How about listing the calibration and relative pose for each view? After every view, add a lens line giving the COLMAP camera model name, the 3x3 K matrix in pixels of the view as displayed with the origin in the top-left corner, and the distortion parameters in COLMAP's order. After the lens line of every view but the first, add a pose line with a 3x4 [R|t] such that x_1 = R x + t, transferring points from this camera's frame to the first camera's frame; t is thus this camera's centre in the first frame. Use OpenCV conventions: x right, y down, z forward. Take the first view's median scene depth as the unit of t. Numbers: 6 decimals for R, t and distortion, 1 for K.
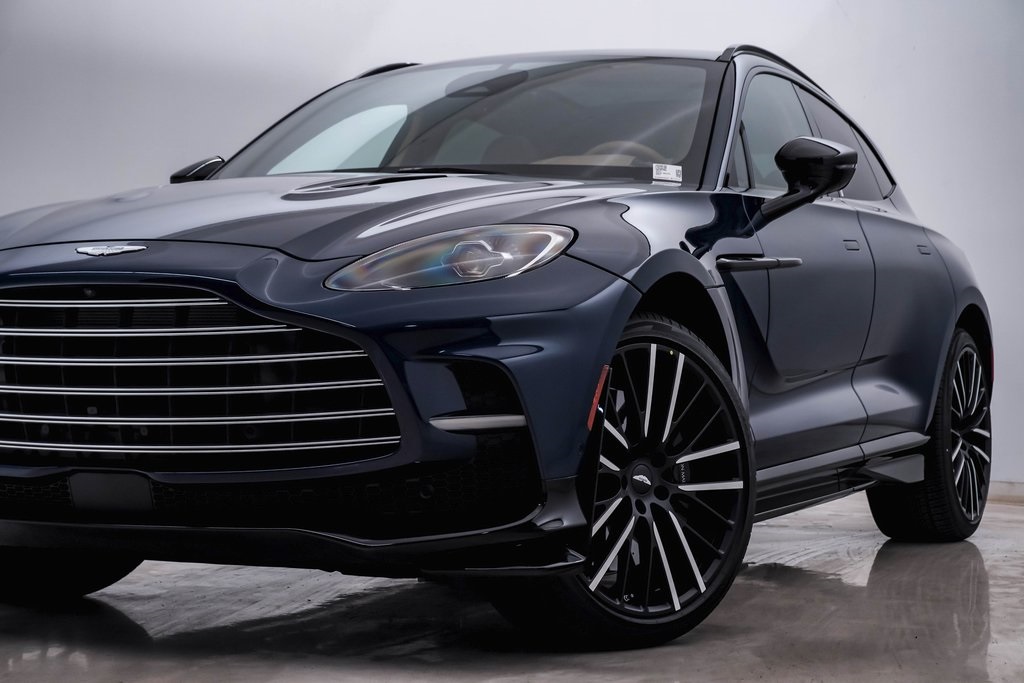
lens RADIAL K [[2158.8, 0, 512.0], [0, 2158.8, 341.5], [0, 0, 1]] dist [0.005433, 0.119089]
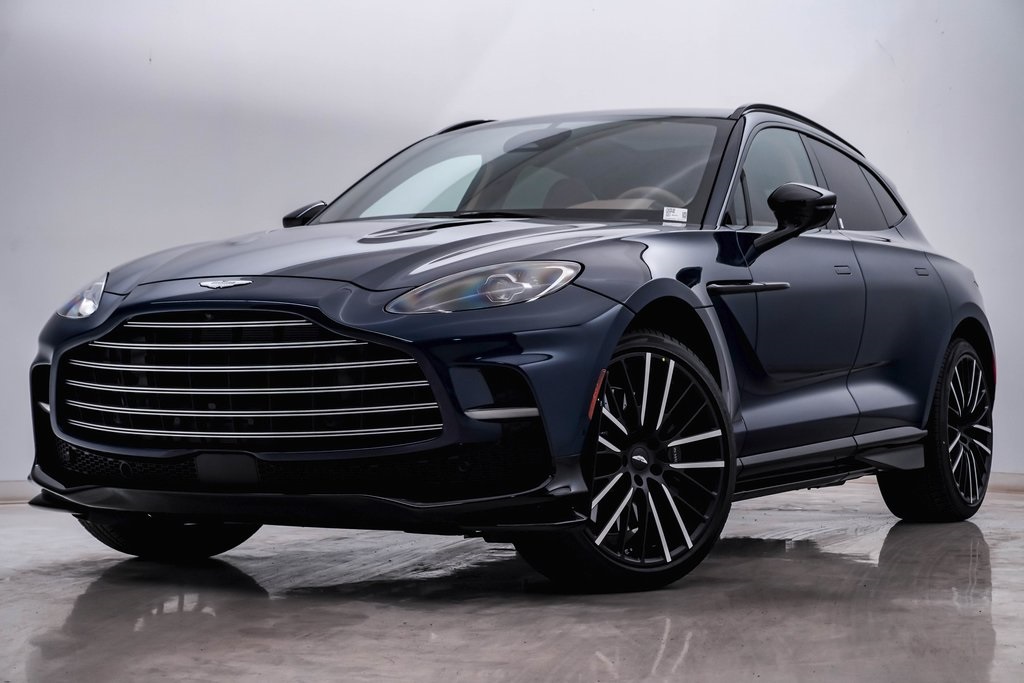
lens RADIAL K [[2158.8, 0, 512.0], [0, 2158.8, 341.5], [0, 0, 1]] dist [0.005433, 0.119089]
pose [[0.997675, -0.006905, -0.067799, 0.072007], [0.006501, 0.999960, -0.006172, 0.001805], [0.067839, 0.005717, 0.997680, -0.279334]]
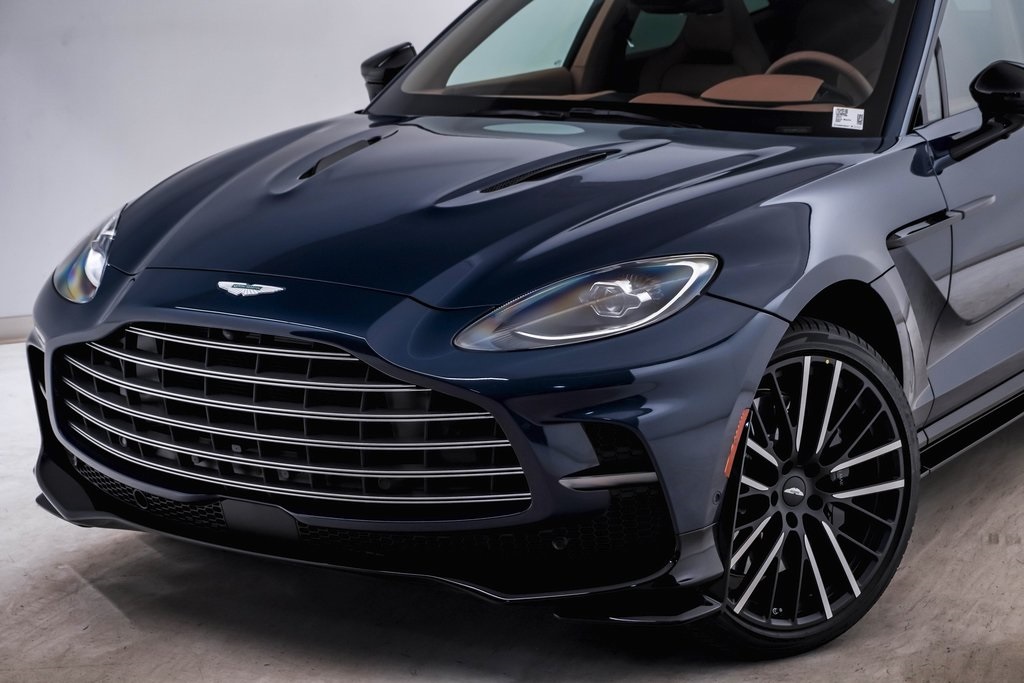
lens RADIAL K [[2158.8, 0, 512.0], [0, 2158.8, 341.5], [0, 0, 1]] dist [0.005433, 0.119089]
pose [[0.989239, 0.011889, -0.145823, 0.075984], [0.017298, 0.980198, 0.197264, -0.200338], [0.145280, -0.197664, 0.969445, 0.040808]]
